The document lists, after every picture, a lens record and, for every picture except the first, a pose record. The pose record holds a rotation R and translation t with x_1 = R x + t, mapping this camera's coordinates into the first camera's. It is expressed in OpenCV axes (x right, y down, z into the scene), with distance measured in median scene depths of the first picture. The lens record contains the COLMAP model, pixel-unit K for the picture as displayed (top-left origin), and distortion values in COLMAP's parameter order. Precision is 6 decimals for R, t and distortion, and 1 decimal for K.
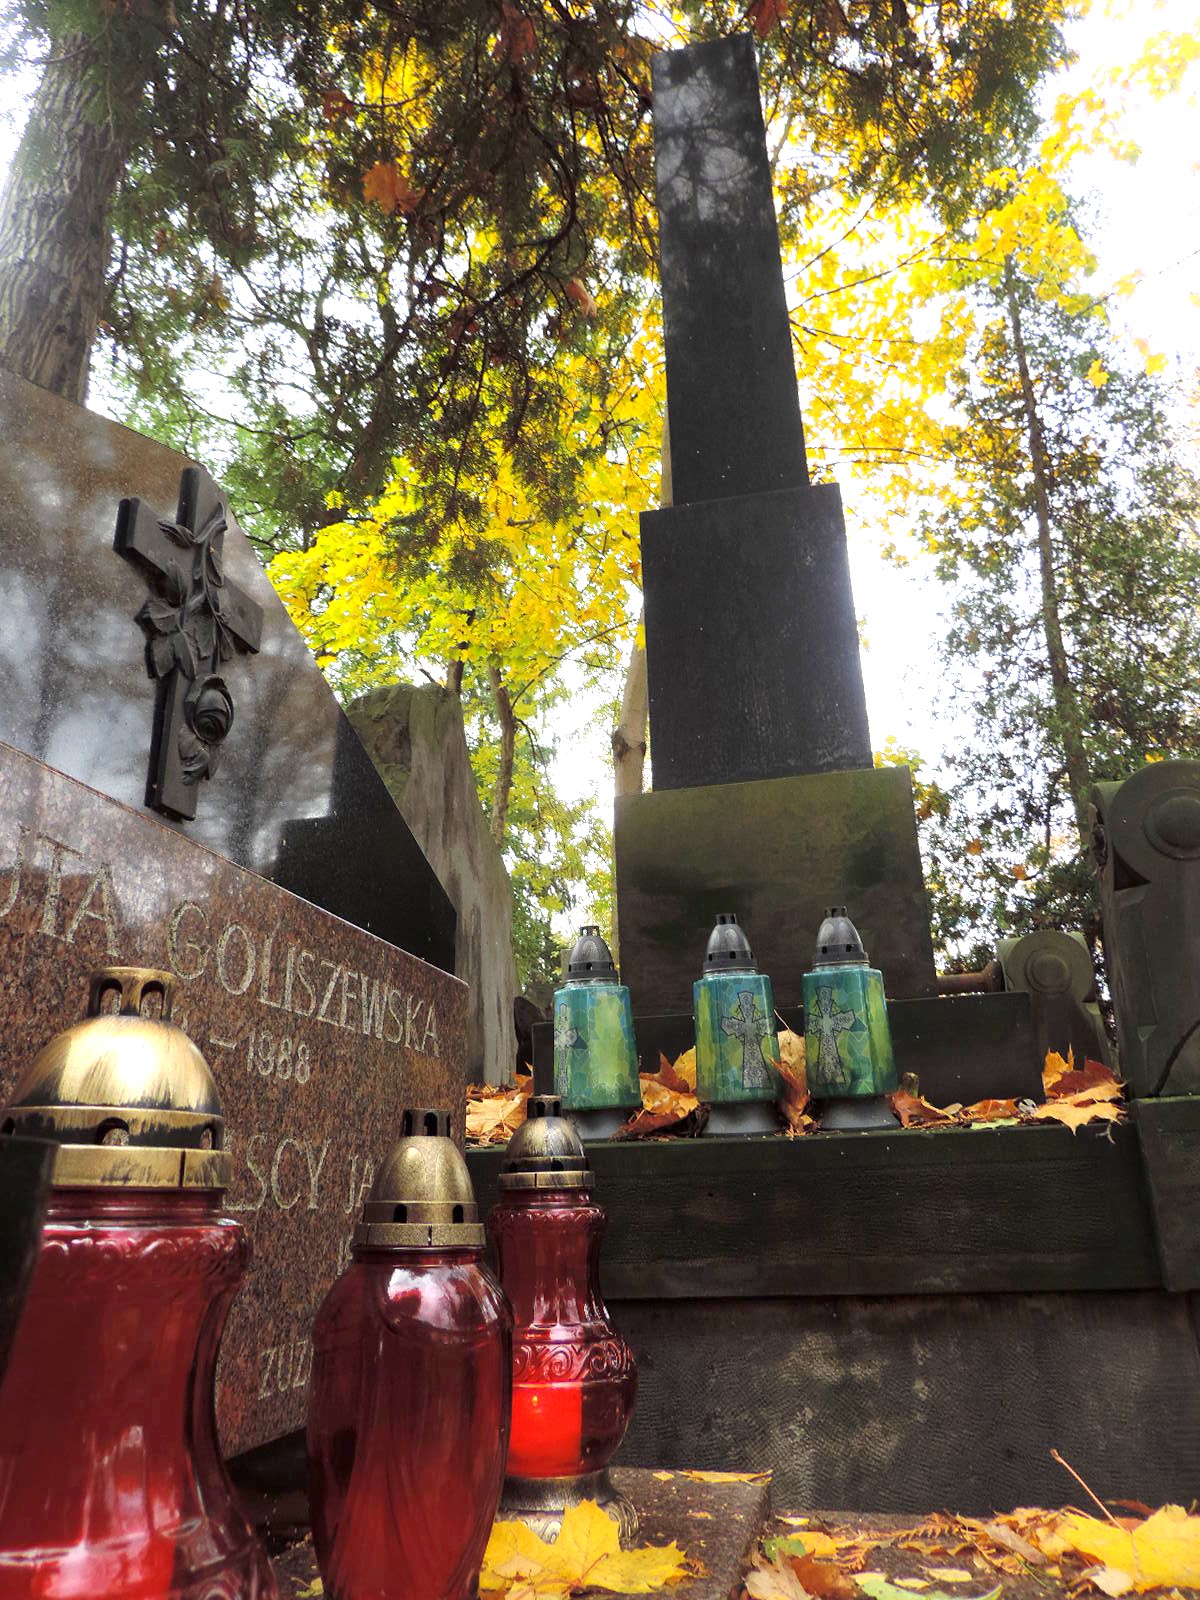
lens RADIAL K [[1144.0, 0, 594.2], [0, 1144.0, 797.0], [0, 0, 1]] dist [0.003630, 0.000512]
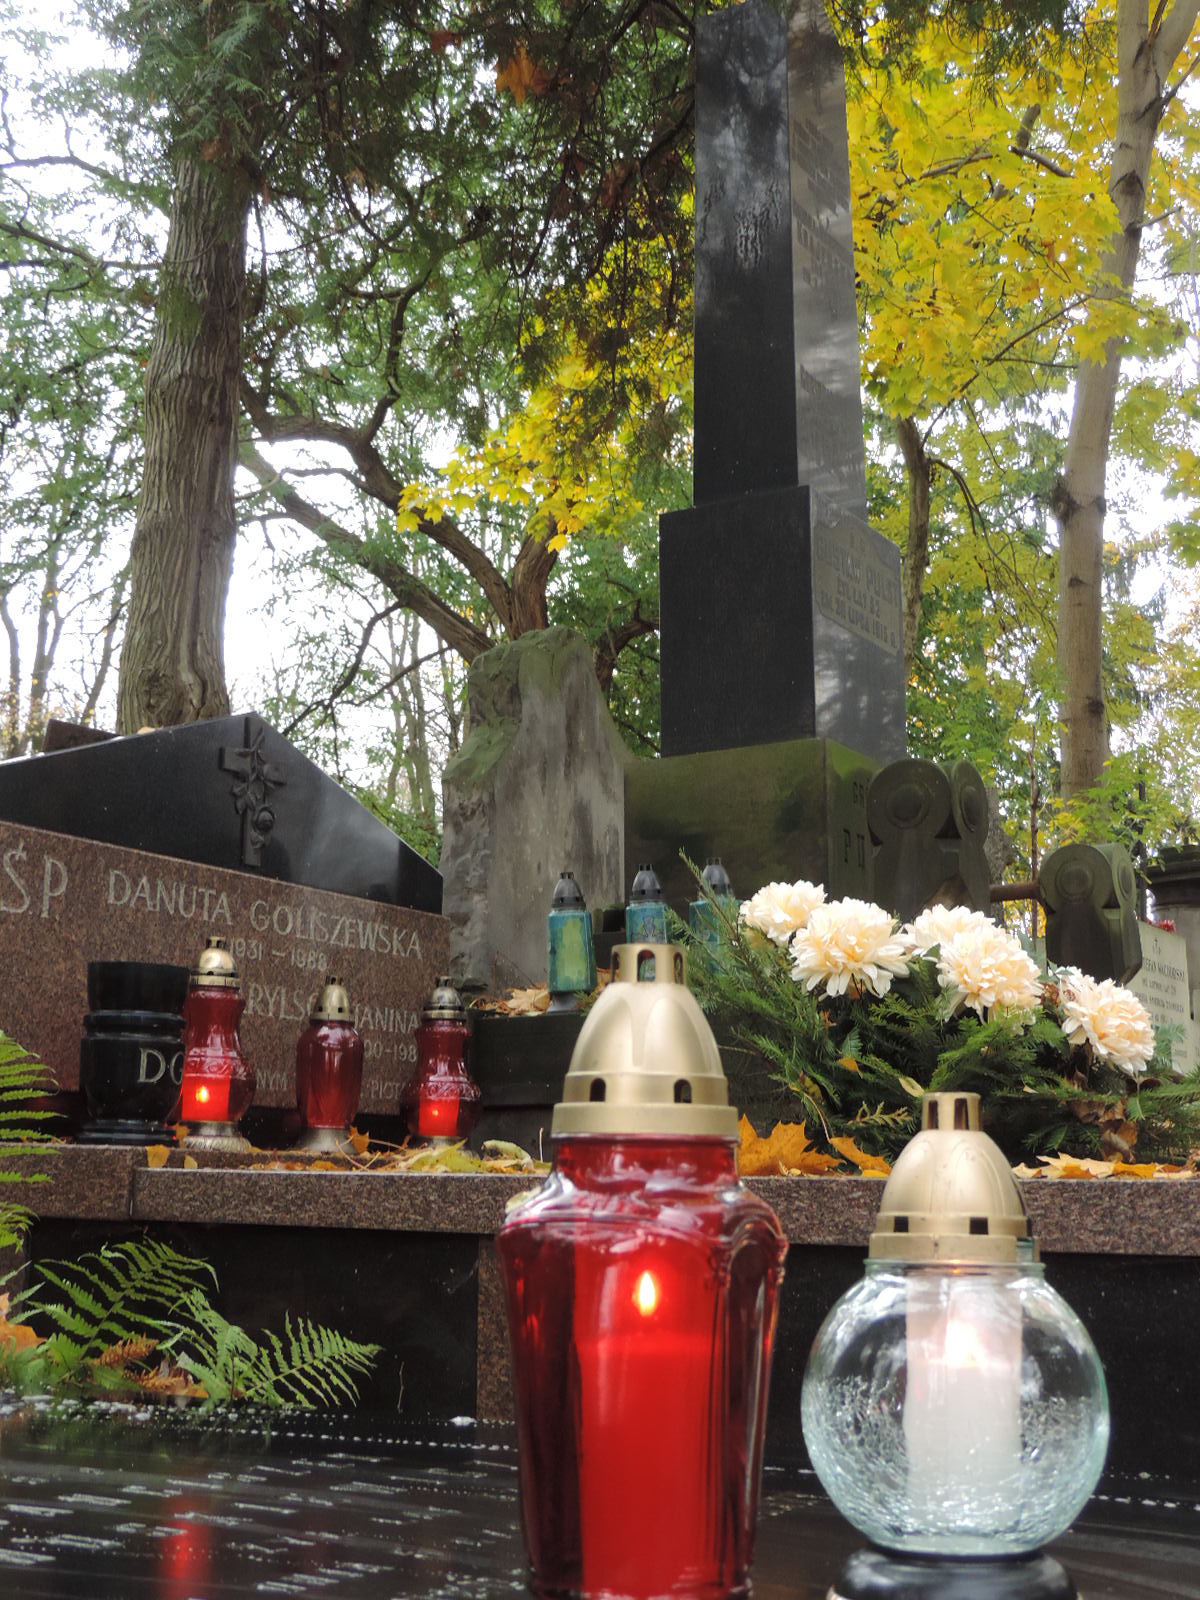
lens RADIAL K [[1977.2, 0, 601.3], [0, 1977.2, 799.5], [0, 0, 1]] dist [0.010589, 0.000000]
pose [[0.951869, -0.035035, -0.304498, 1.539990], [0.076724, 0.989054, 0.126041, -0.561058], [0.296749, -0.143337, 0.944137, -2.601192]]
